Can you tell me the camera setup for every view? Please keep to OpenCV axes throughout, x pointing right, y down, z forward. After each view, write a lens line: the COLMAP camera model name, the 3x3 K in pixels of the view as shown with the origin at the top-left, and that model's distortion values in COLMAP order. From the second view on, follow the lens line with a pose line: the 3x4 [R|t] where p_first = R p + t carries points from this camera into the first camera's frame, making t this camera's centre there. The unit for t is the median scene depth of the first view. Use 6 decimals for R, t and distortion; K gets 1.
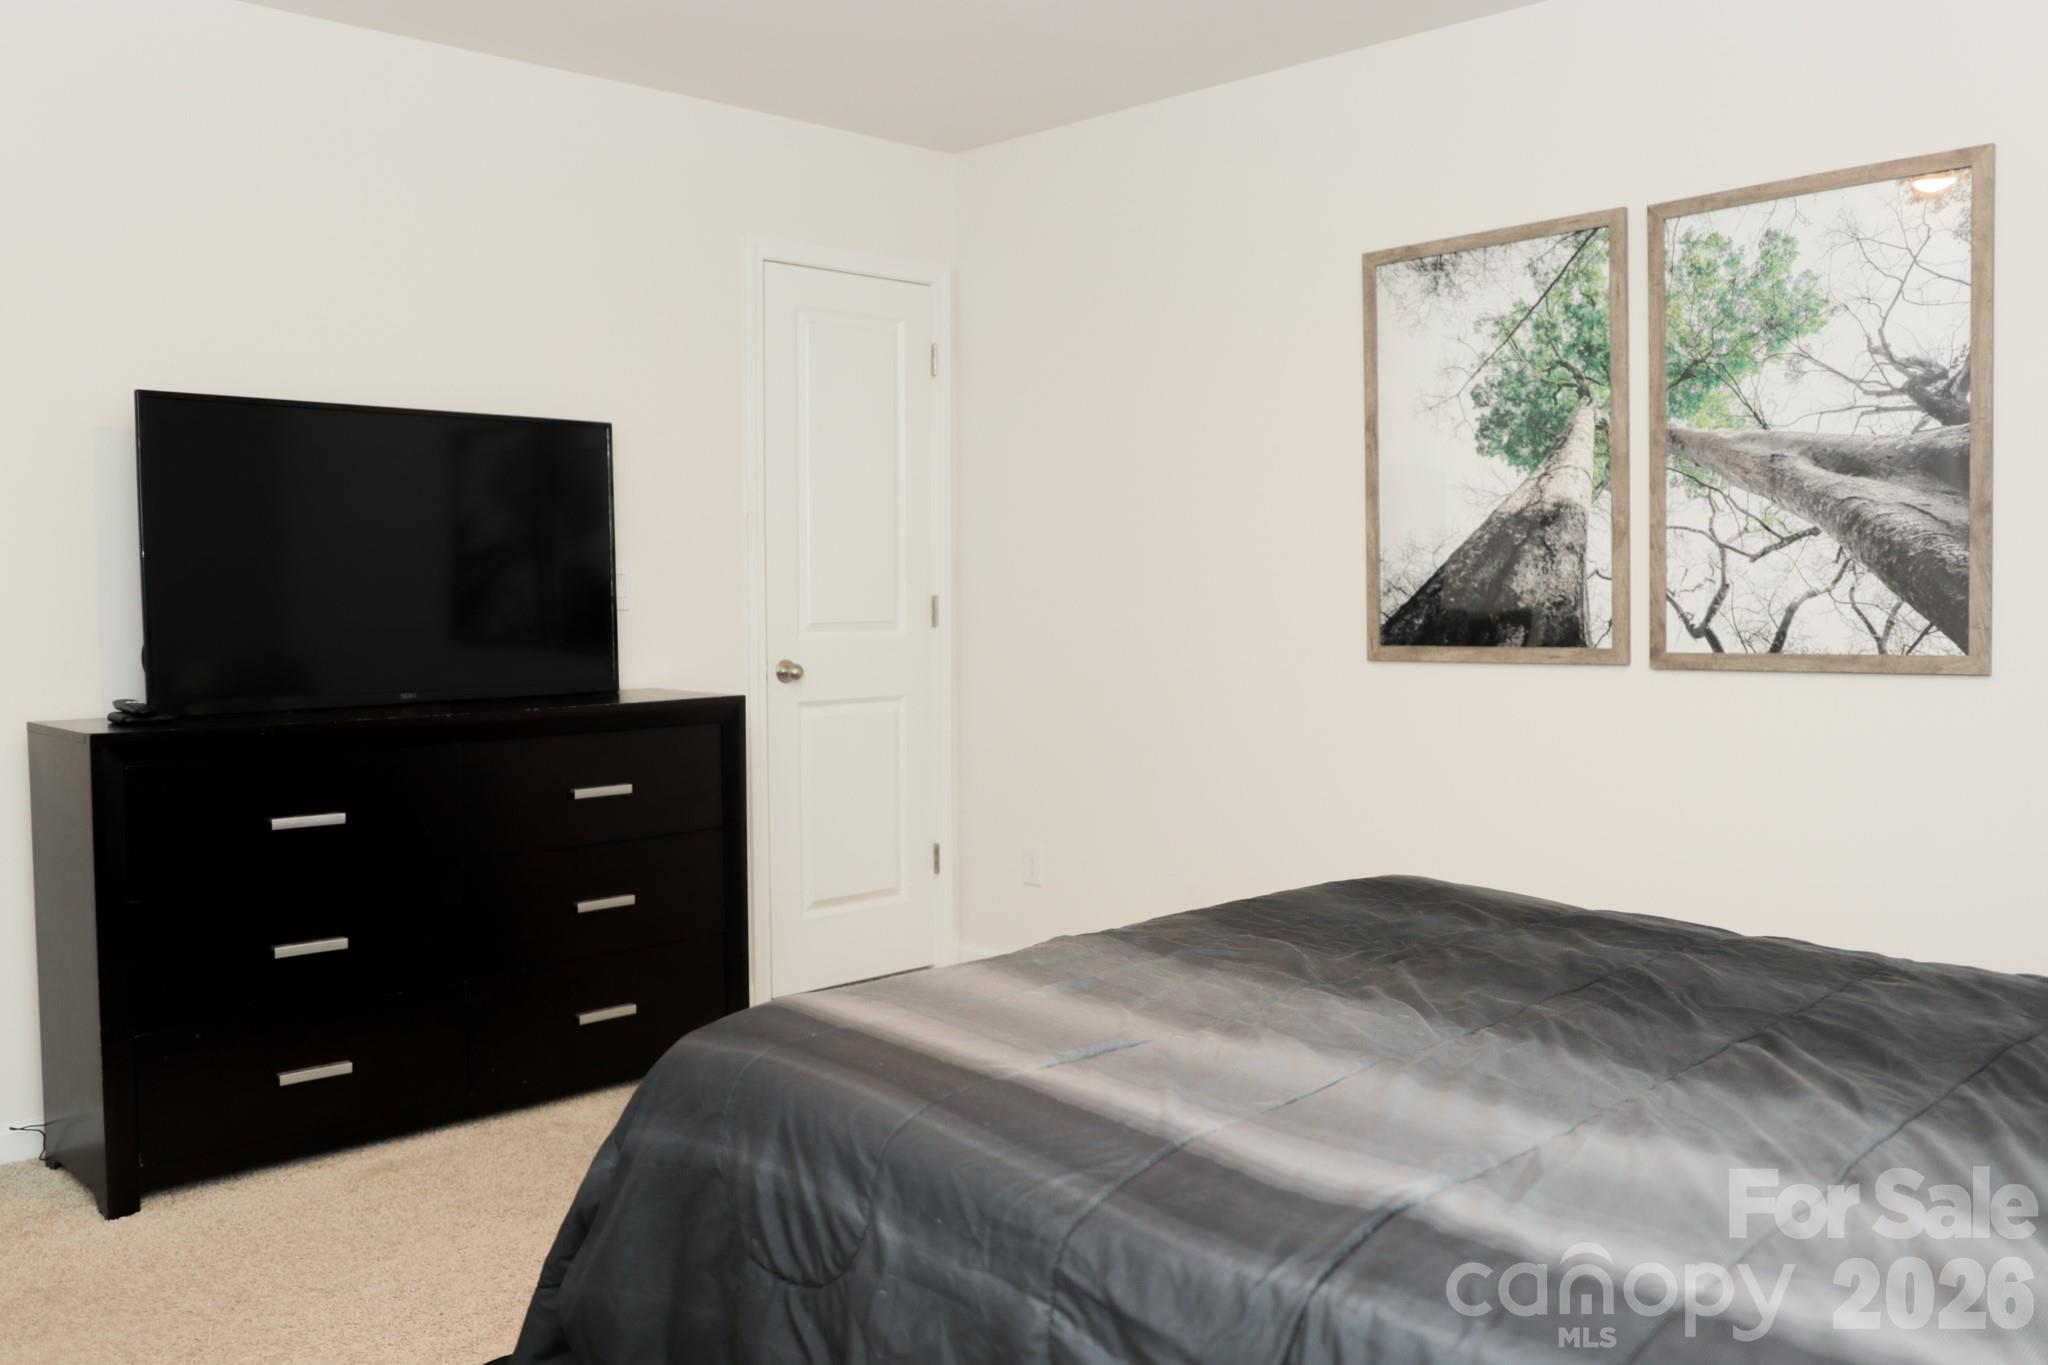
lens RADIAL K [[1700.1, 0, 1023.9], [0, 1700.1, 682.0], [0, 0, 1]] dist [-0.077070, 0.050098]
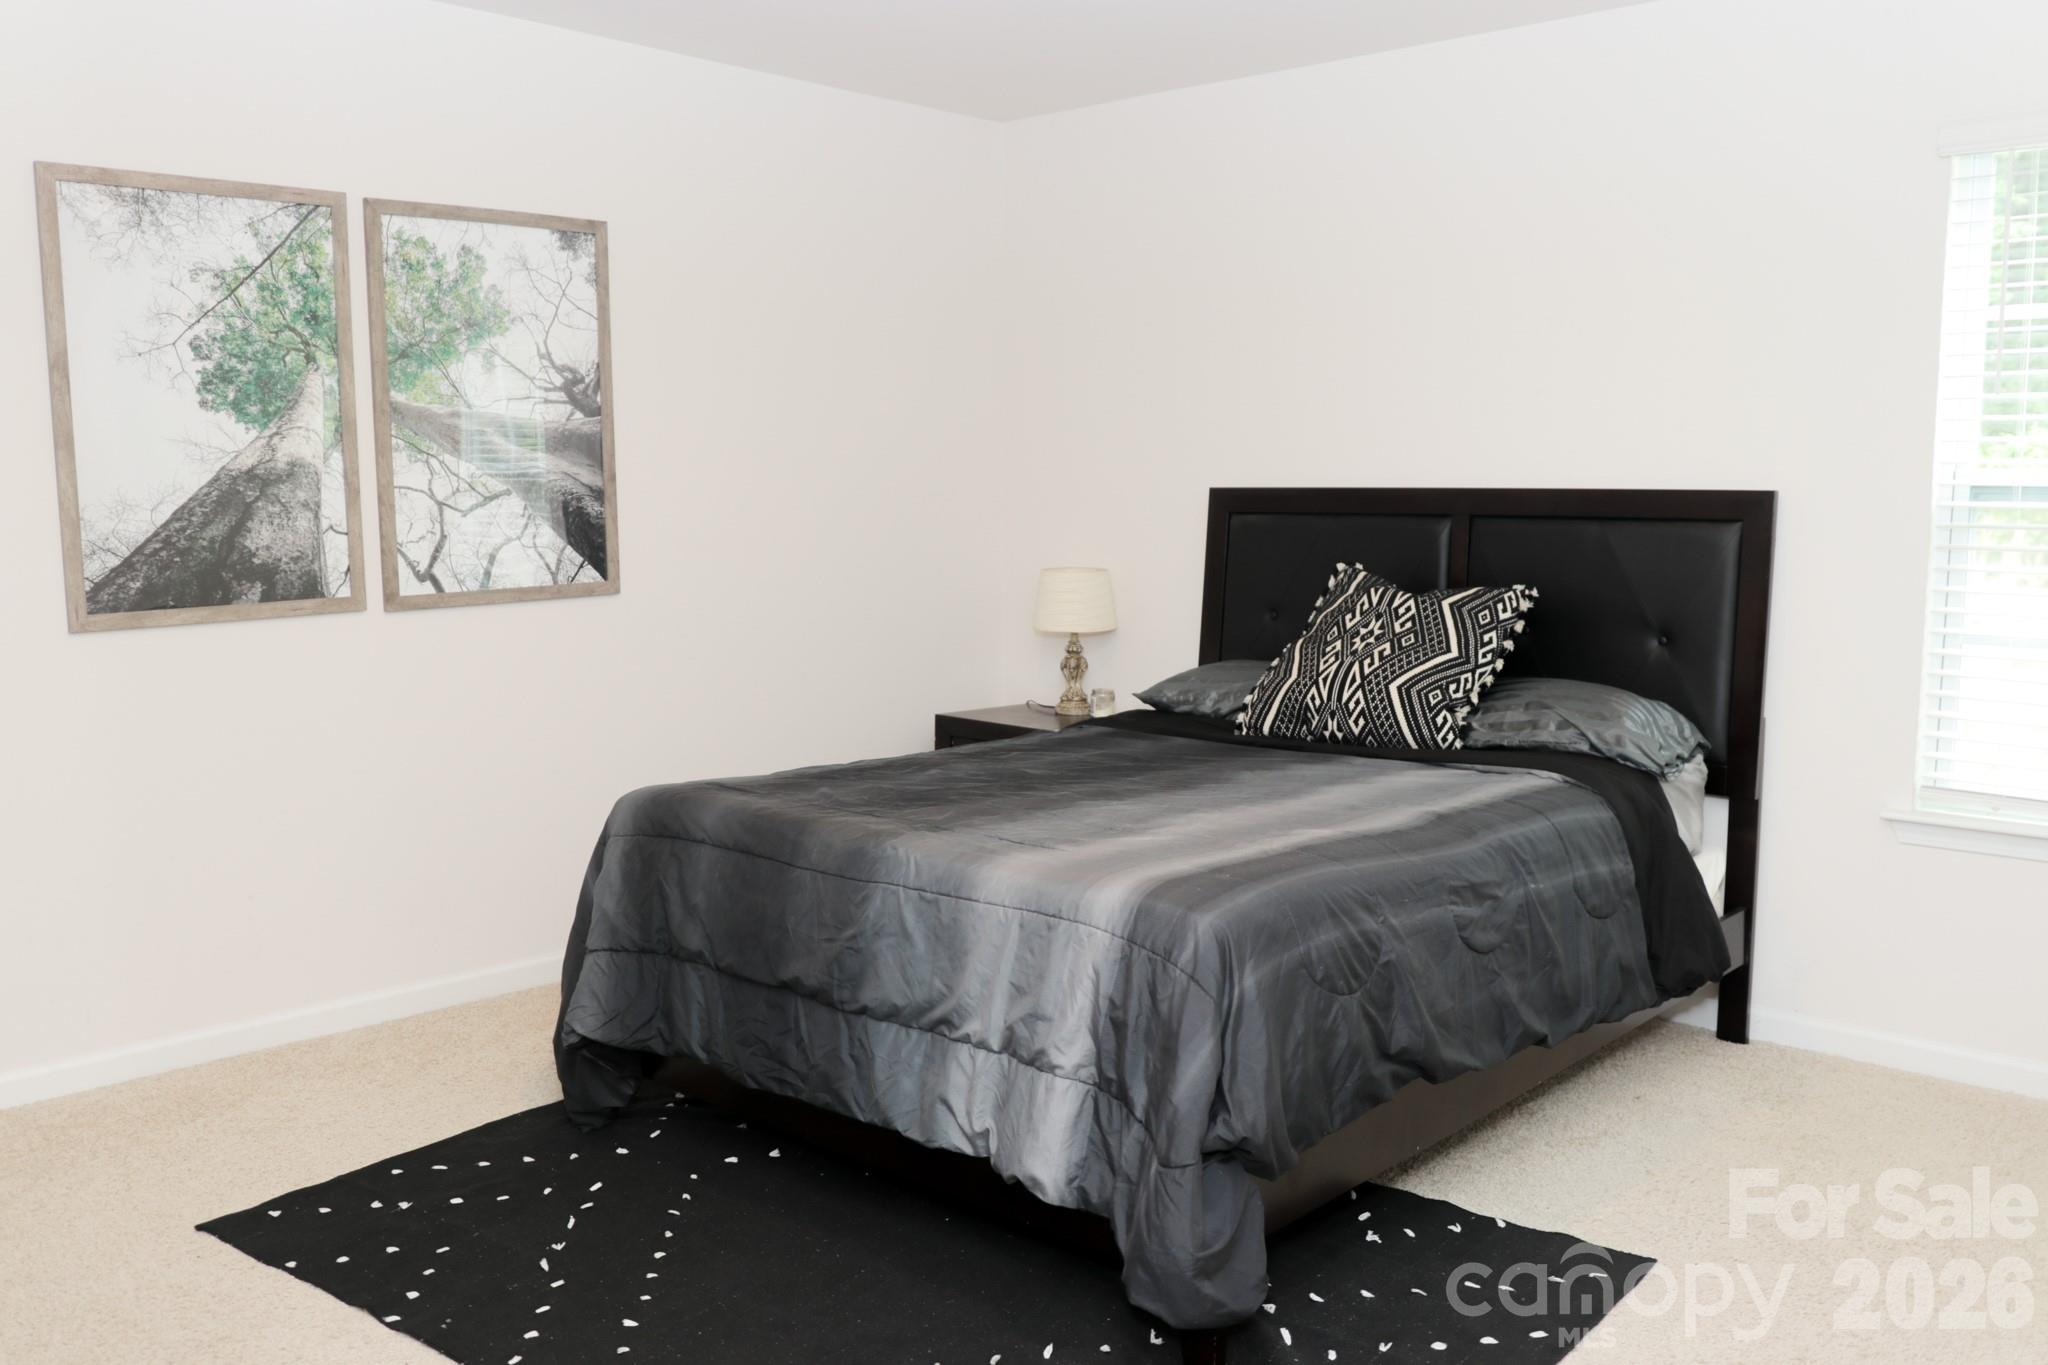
lens RADIAL K [[1700.1, 0, 1024.6], [0, 1700.1, 683.9], [0, 0, 1]] dist [-0.077070, 0.050098]
pose [[-0.057173, -0.115321, 0.991682, -0.770592], [0.057325, 0.991288, 0.118581, -0.068398], [-0.996717, 0.063627, -0.050064, 0.620577]]
